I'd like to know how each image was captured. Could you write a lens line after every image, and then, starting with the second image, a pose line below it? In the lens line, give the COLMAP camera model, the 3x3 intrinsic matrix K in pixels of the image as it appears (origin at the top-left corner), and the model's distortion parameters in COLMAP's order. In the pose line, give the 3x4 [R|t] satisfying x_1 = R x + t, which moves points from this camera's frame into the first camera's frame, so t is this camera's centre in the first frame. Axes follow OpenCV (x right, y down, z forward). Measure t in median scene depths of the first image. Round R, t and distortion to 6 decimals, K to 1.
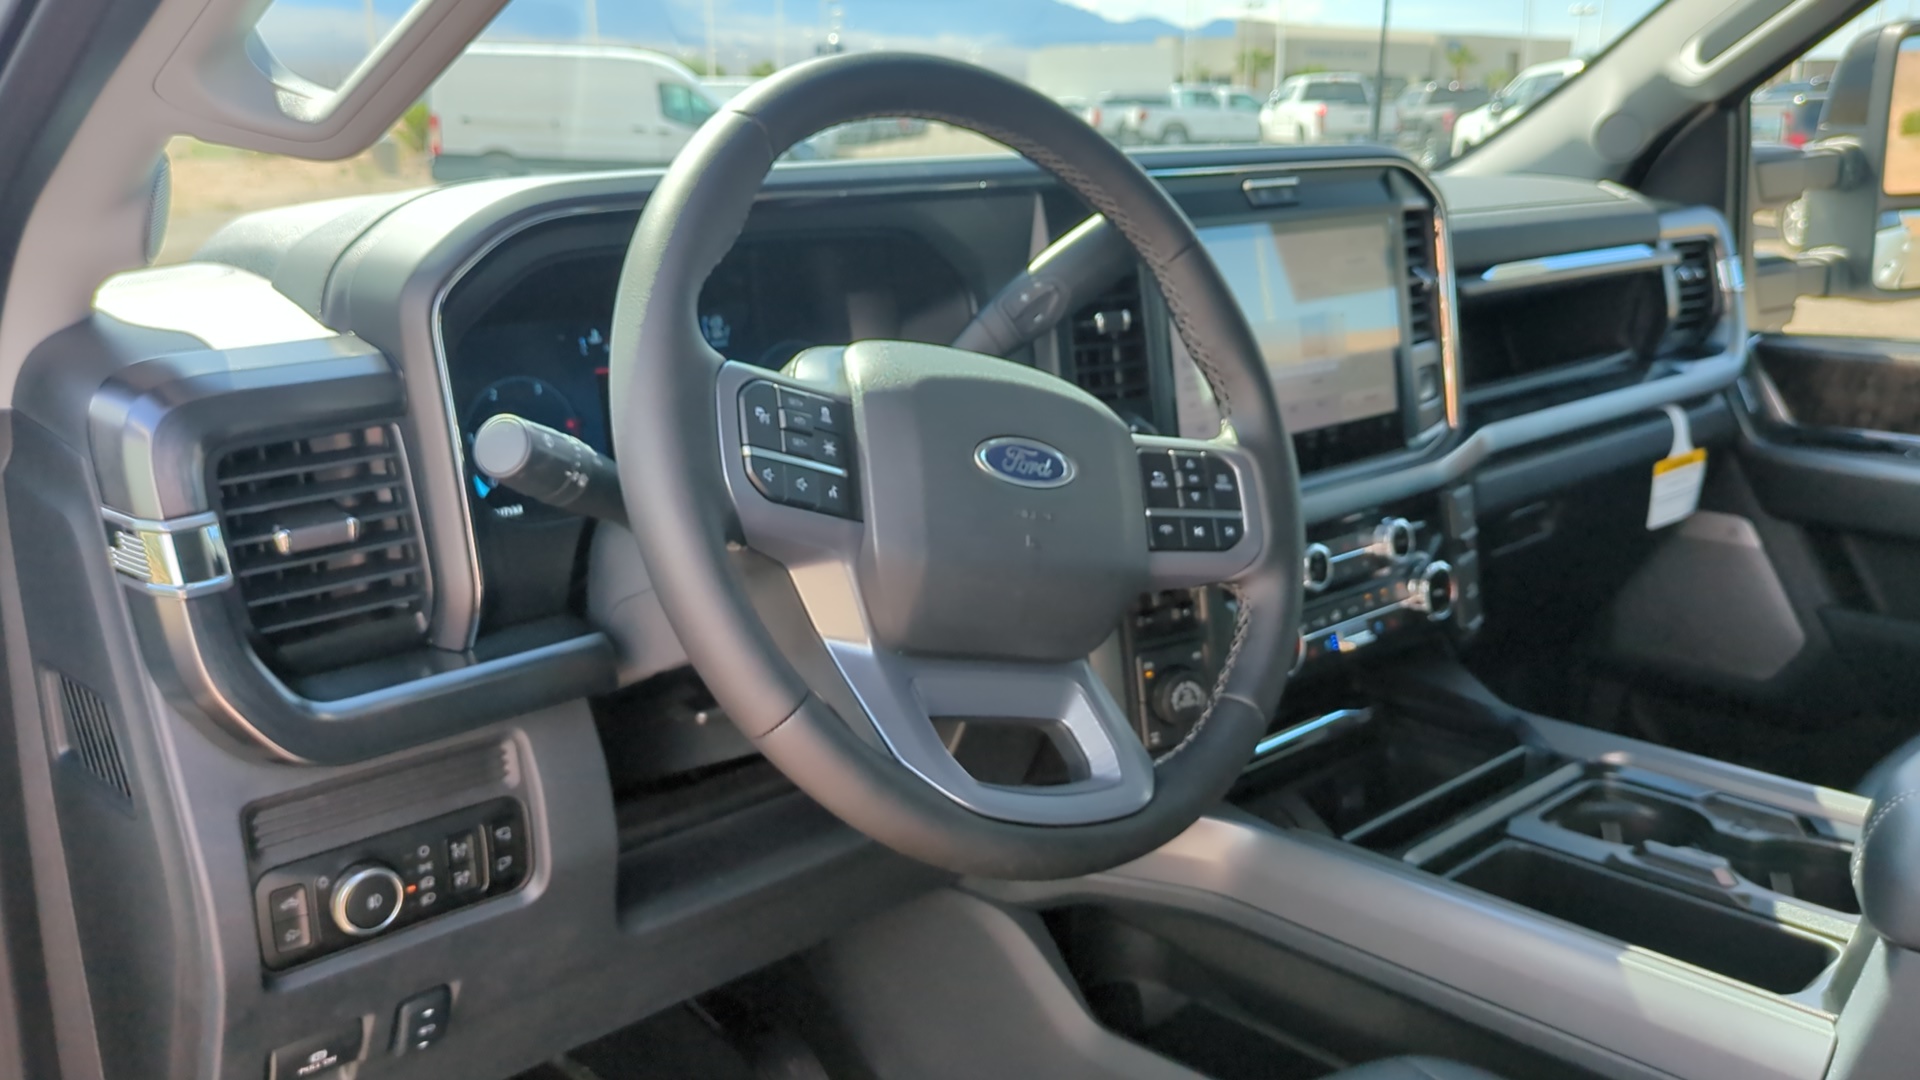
lens RADIAL K [[1699.9, 0, 960.0], [0, 1699.9, 540.0], [0, 0, 1]] dist [0.026833, -0.000400]
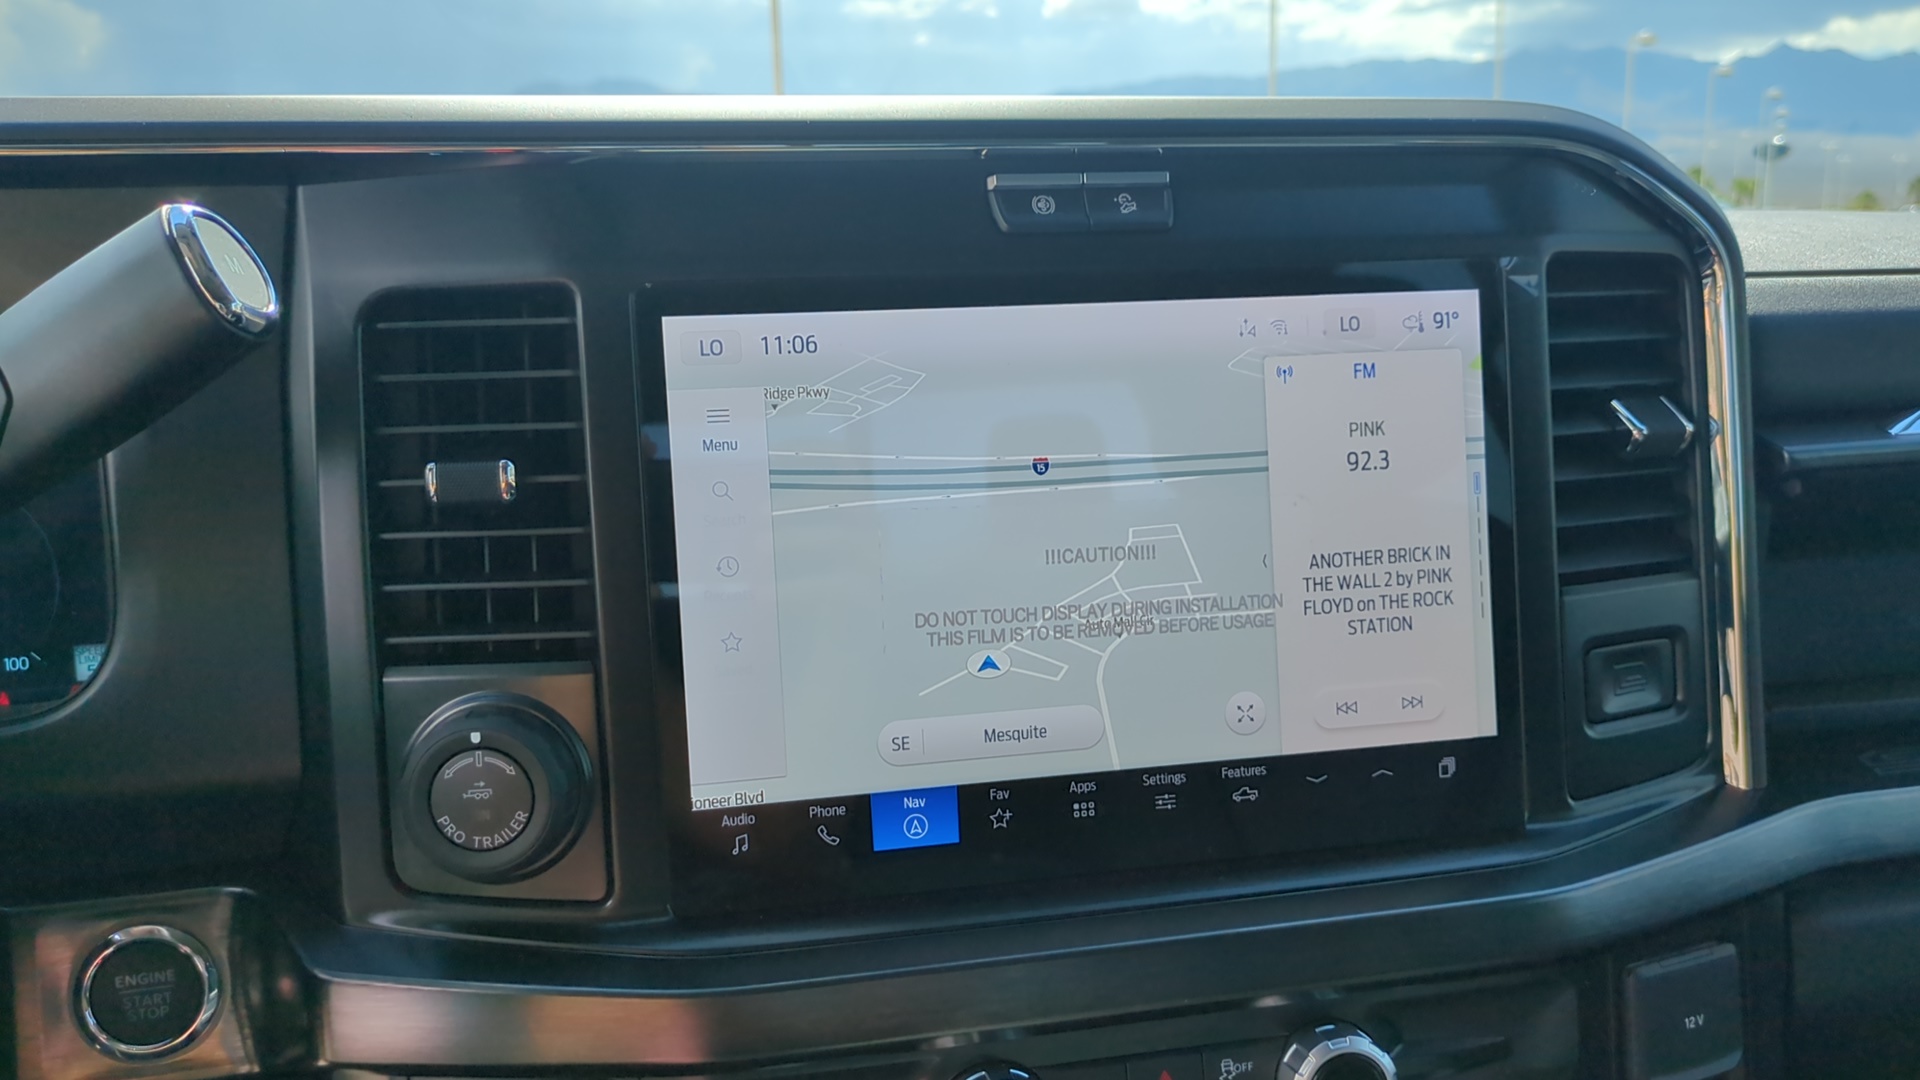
lens RADIAL K [[1699.9, 0, 960.0], [0, 1699.9, 540.0], [0, 0, 1]] dist [0.026833, -0.000400]
pose [[0.851745, 0.103674, -0.513597, 0.345509], [-0.122441, 0.992472, -0.002716, -0.104189], [0.509449, 0.065199, 0.858027, 0.562939]]
